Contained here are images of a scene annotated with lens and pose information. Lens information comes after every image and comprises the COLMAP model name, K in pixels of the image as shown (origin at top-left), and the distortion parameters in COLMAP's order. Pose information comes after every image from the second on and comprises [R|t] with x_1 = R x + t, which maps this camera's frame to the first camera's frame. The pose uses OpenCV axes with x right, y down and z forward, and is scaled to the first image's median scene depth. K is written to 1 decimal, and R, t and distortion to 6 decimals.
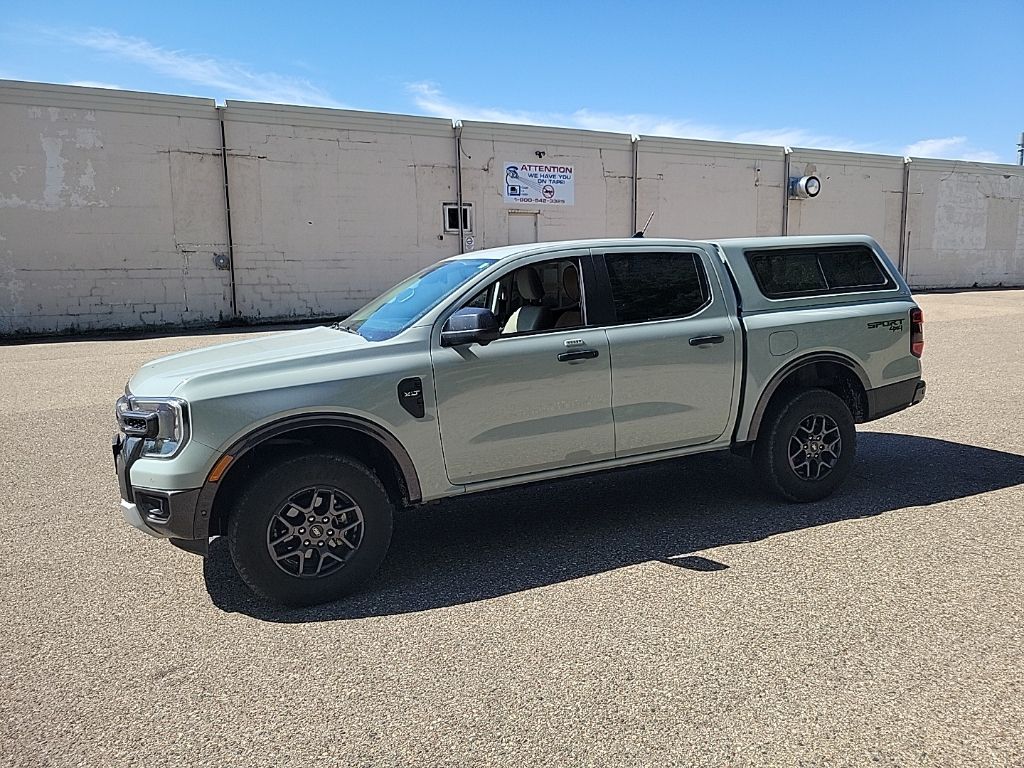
lens RADIAL K [[768.3, 0, 506.7], [0, 768.3, 362.3], [0, 0, 1]] dist [0.051781, -0.039504]
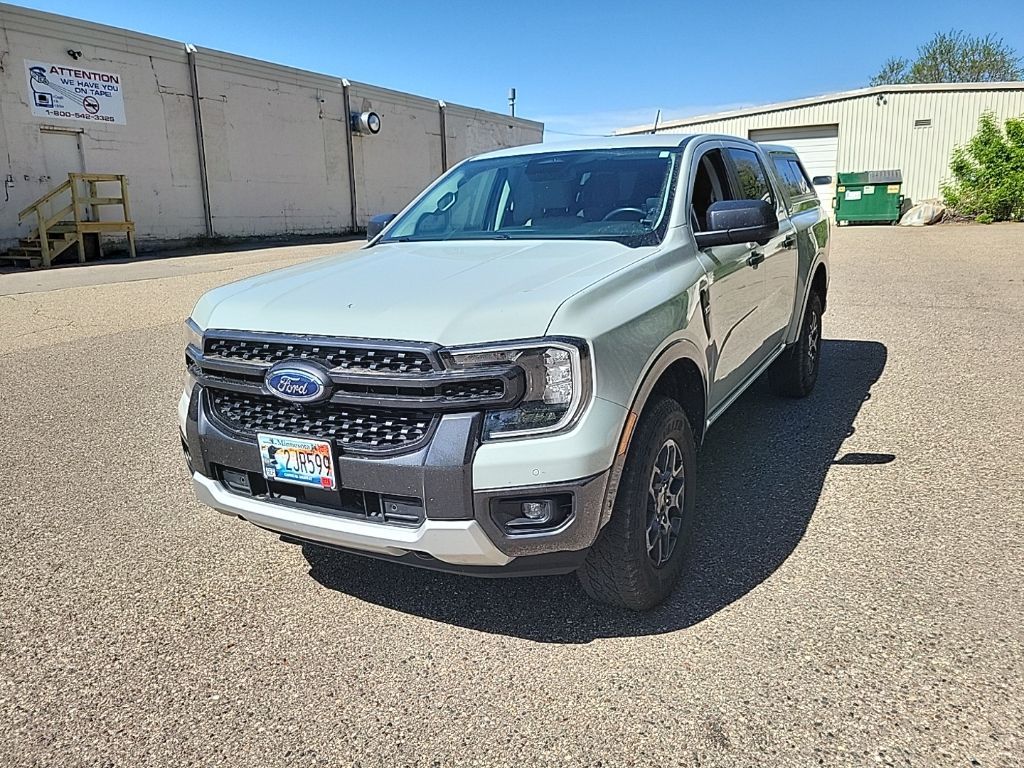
lens RADIAL K [[793.5, 0, 502.6], [0, 793.5, 381.3], [0, 0, 1]] dist [0.057801, -0.046826]
pose [[0.801698, -0.129454, 0.583542, -0.154244], [0.079708, 0.990700, 0.110272, 0.001300], [-0.592391, -0.041892, 0.804561, 0.092377]]
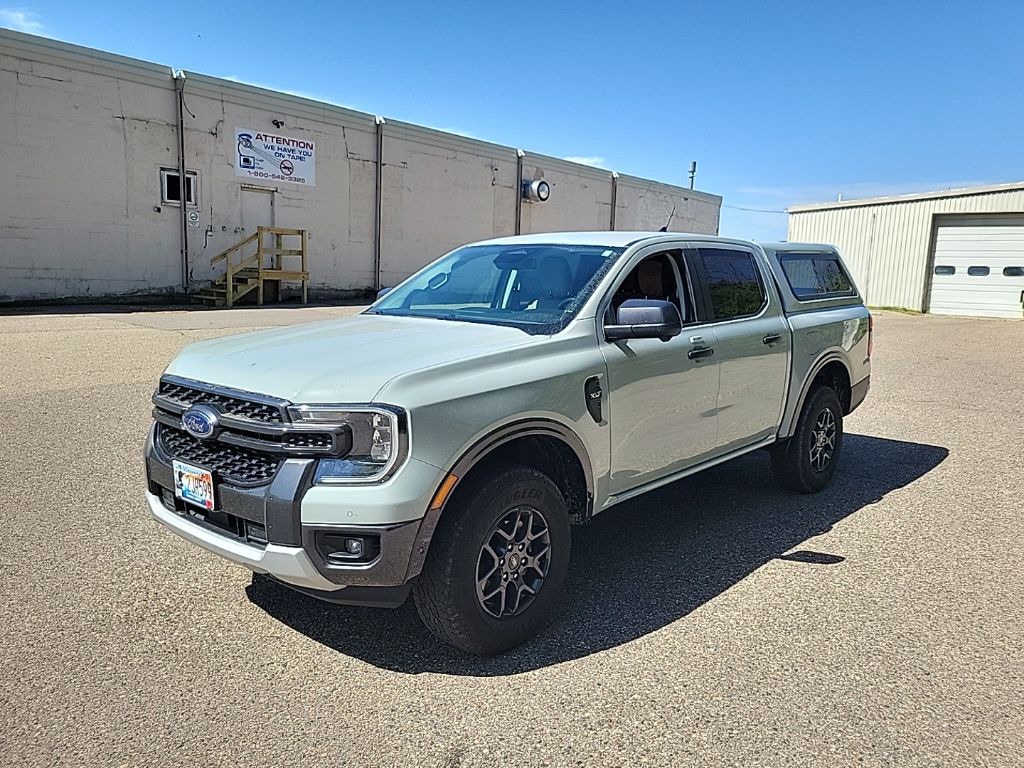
lens RADIAL K [[811.7, 0, 525.7], [0, 811.7, 373.1], [0, 0, 1]] dist [0.051920, -0.039619]
pose [[0.905857, -0.002577, 0.423575, -0.116828], [-0.003383, 0.999906, 0.013319, 0.000719], [-0.423570, -0.013498, 0.905763, 0.038528]]
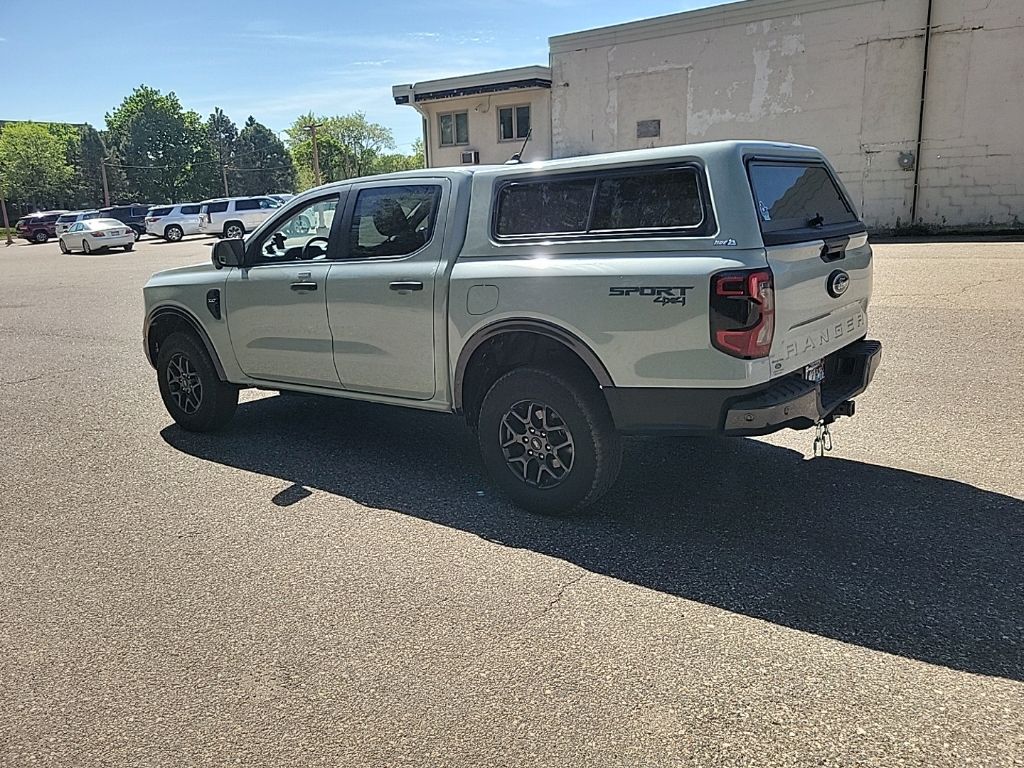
lens RADIAL K [[790.0, 0, 501.3], [0, 790.0, 359.3], [0, 0, 1]] dist [0.053076, -0.034988]
pose [[0.462502, 0.178882, -0.868385, 0.267399], [-0.071695, 0.983774, 0.164466, -0.024760], [0.883715, -0.013807, 0.467822, 0.157416]]
